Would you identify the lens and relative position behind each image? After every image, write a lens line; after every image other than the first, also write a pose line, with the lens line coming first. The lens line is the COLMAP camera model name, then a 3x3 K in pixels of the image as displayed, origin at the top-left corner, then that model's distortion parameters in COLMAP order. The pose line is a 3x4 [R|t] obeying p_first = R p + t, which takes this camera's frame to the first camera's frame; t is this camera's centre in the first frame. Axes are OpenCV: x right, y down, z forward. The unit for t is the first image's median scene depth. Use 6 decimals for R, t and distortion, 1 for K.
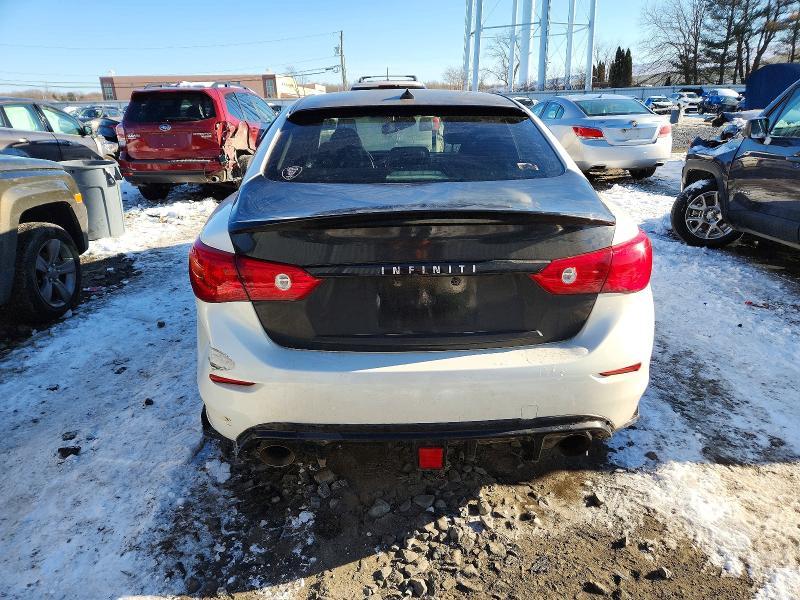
lens RADIAL K [[620.6, 0, 399.1], [0, 620.6, 298.0], [0, 0, 1]] dist [0.005140, -0.011948]
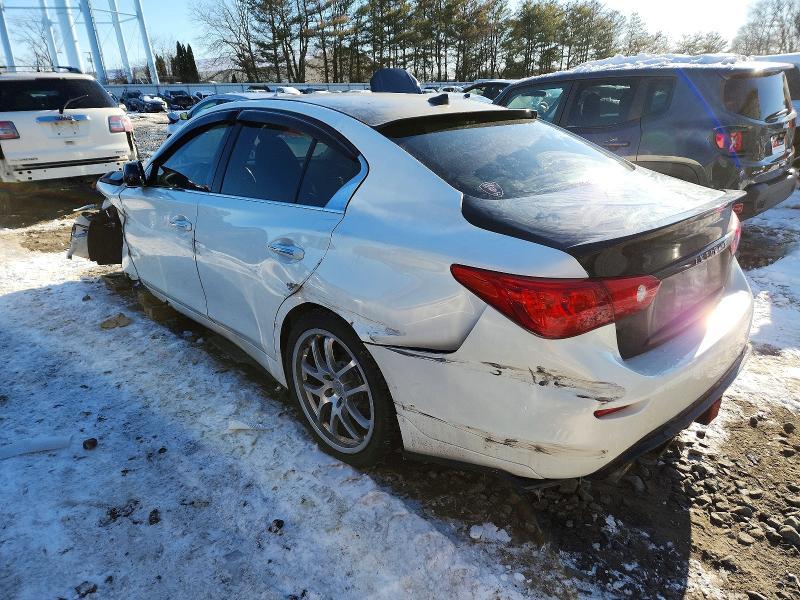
lens RADIAL K [[620.6, 0, 399.3], [0, 620.6, 302.5], [0, 0, 1]] dist [0.005140, -0.011948]
pose [[0.687334, -0.222788, 0.691330, -0.185721], [0.211597, 0.971931, 0.102841, -0.031754], [-0.694837, 0.075597, 0.715183, 0.089445]]
